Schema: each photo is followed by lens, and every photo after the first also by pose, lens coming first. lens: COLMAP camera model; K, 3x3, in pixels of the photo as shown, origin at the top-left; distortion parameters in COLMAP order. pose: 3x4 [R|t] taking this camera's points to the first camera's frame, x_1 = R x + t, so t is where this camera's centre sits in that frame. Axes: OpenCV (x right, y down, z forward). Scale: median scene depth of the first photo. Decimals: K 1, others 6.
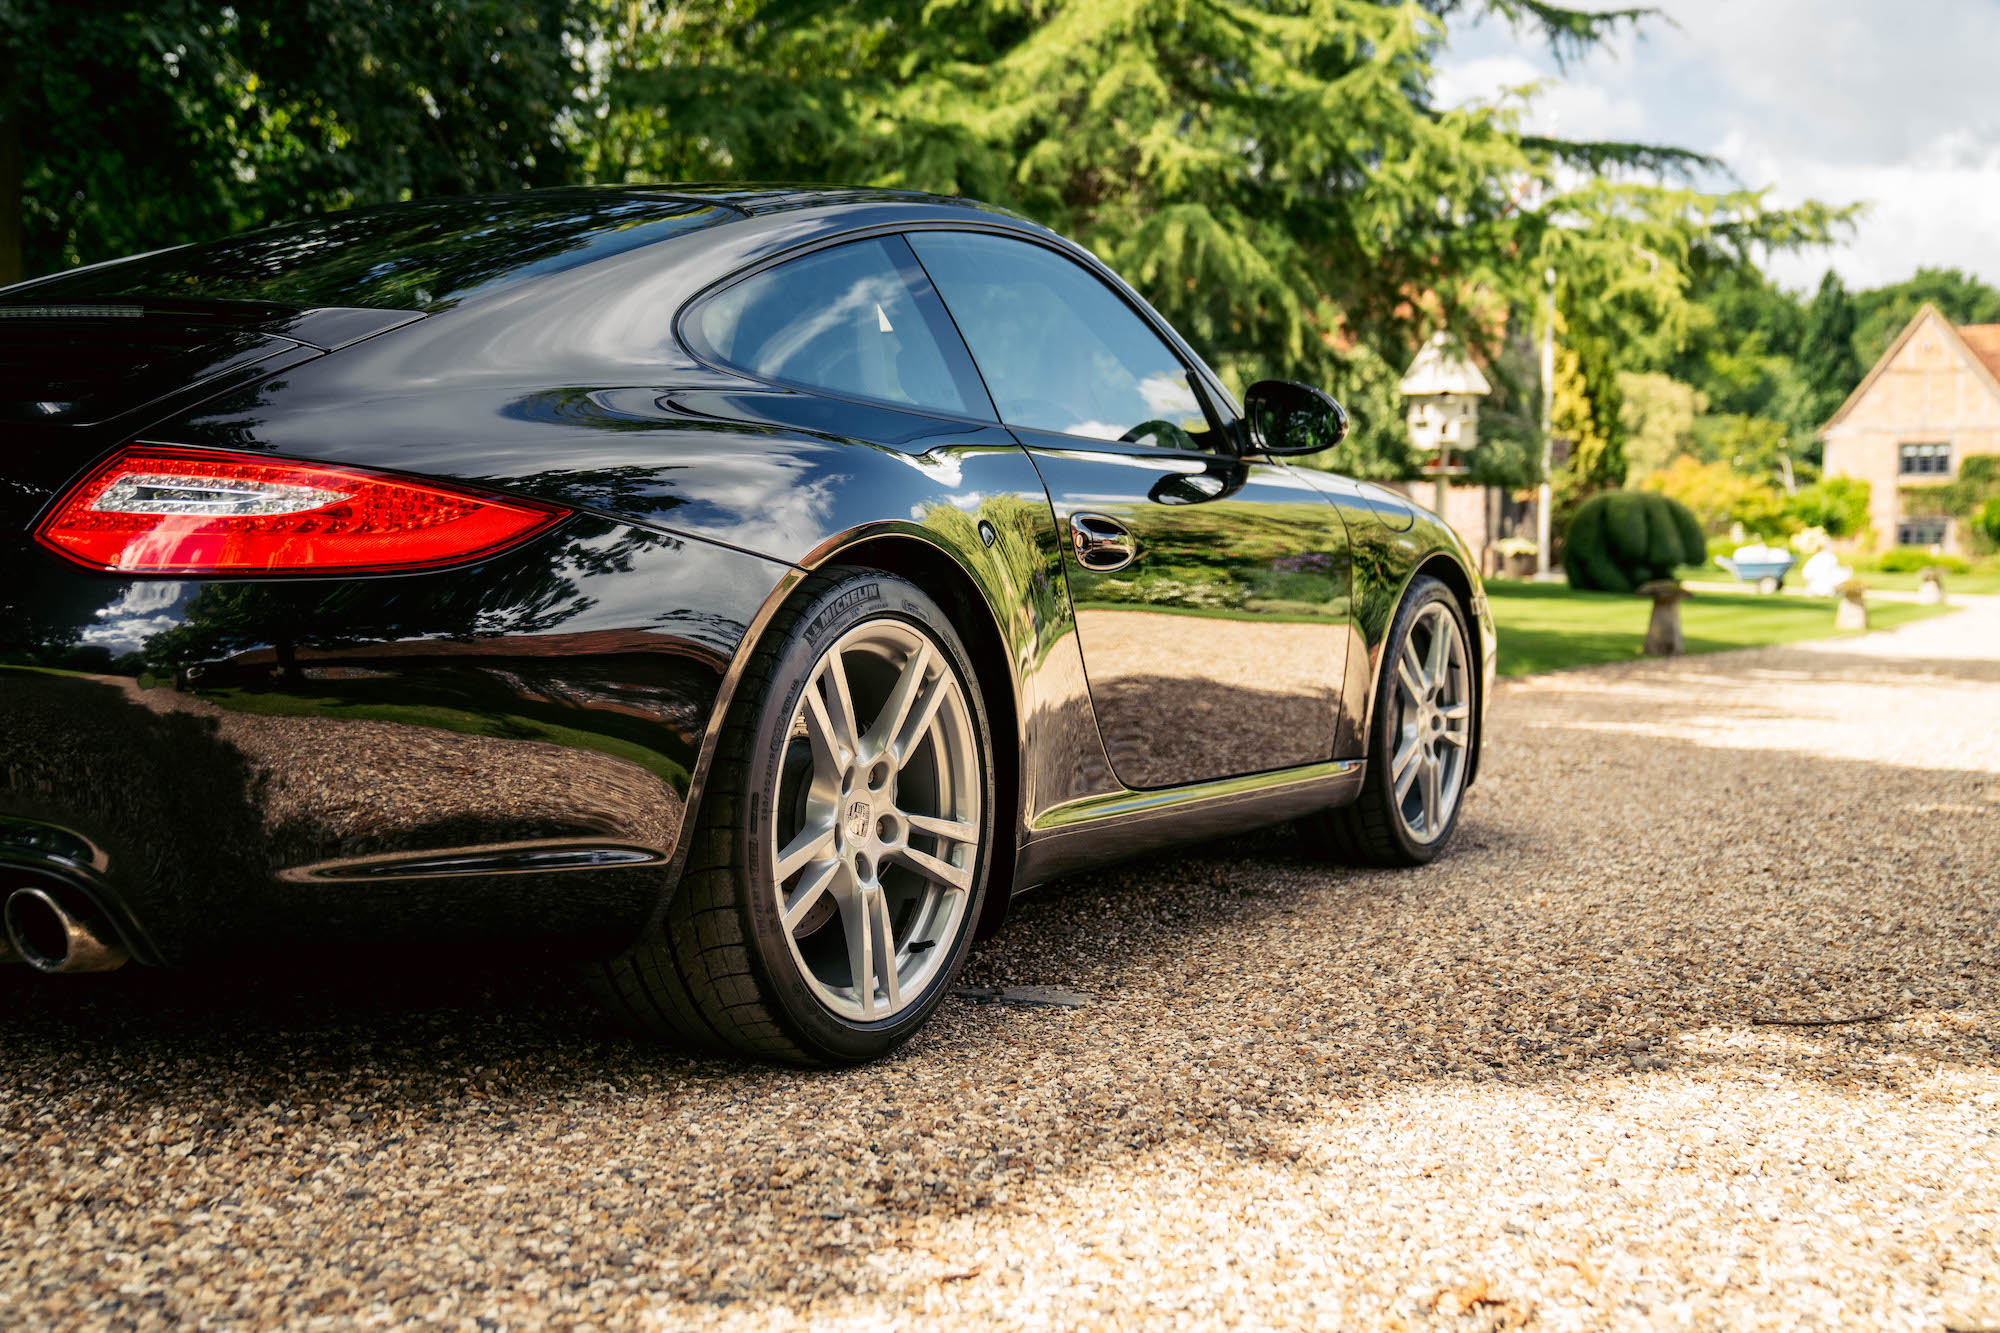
lens RADIAL K [[2396.8, 0, 1001.1], [0, 2396.8, 639.1], [0, 0, 1]] dist [-0.019630, 0.322708]
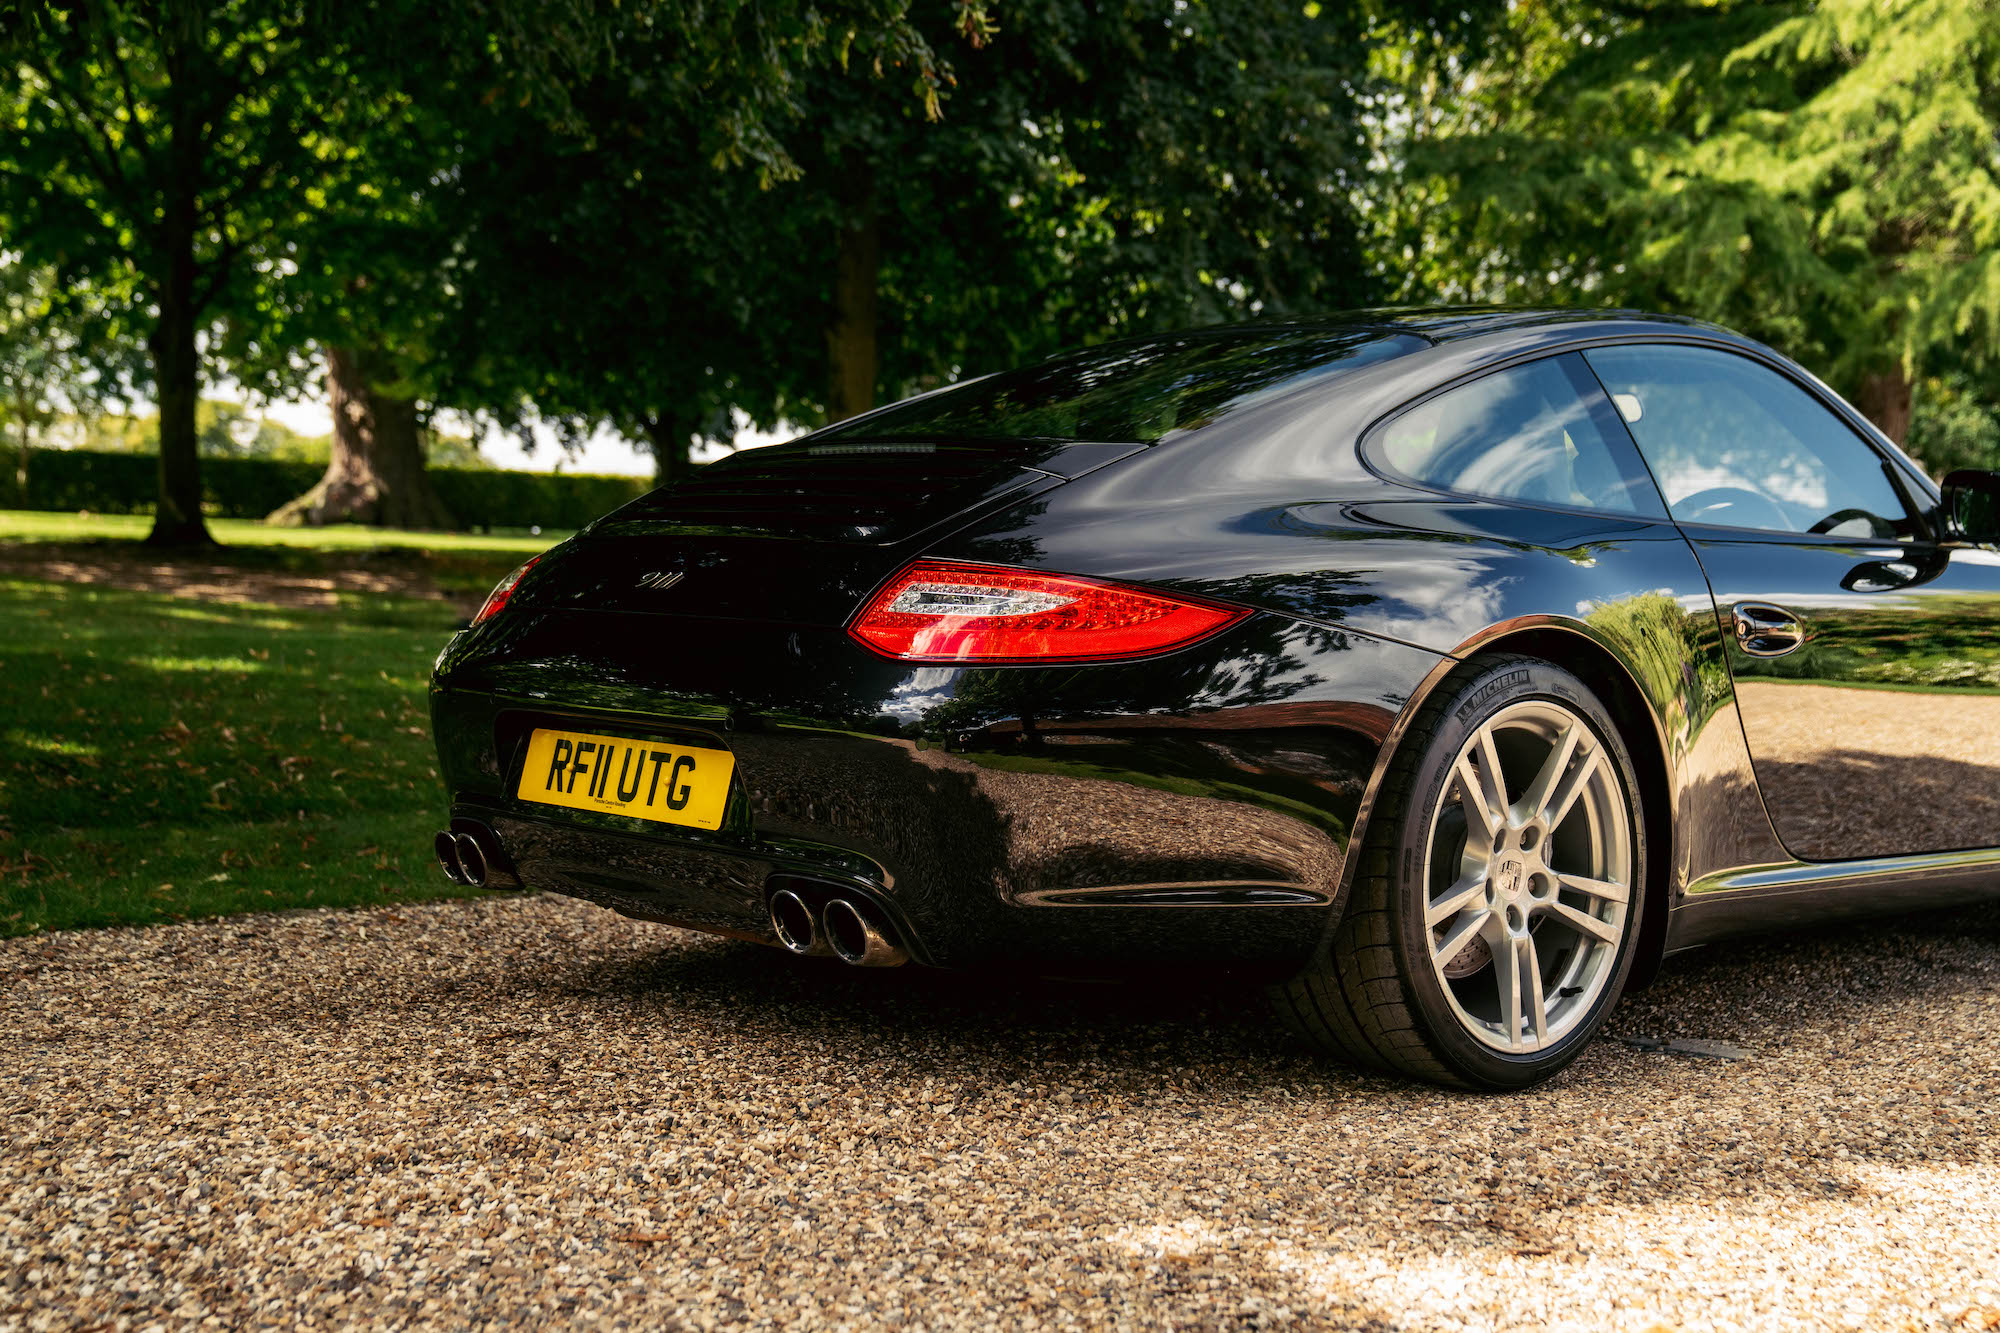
lens RADIAL K [[2922.7, 0, 1001.5], [0, 2922.7, 530.8], [0, 0, 1]] dist [0.013524, 0.107967]
pose [[0.937774, -0.003342, -0.347231, 0.216704], [-0.013654, 0.998826, -0.046489, -0.023043], [0.346978, 0.048337, 0.936627, -0.438232]]
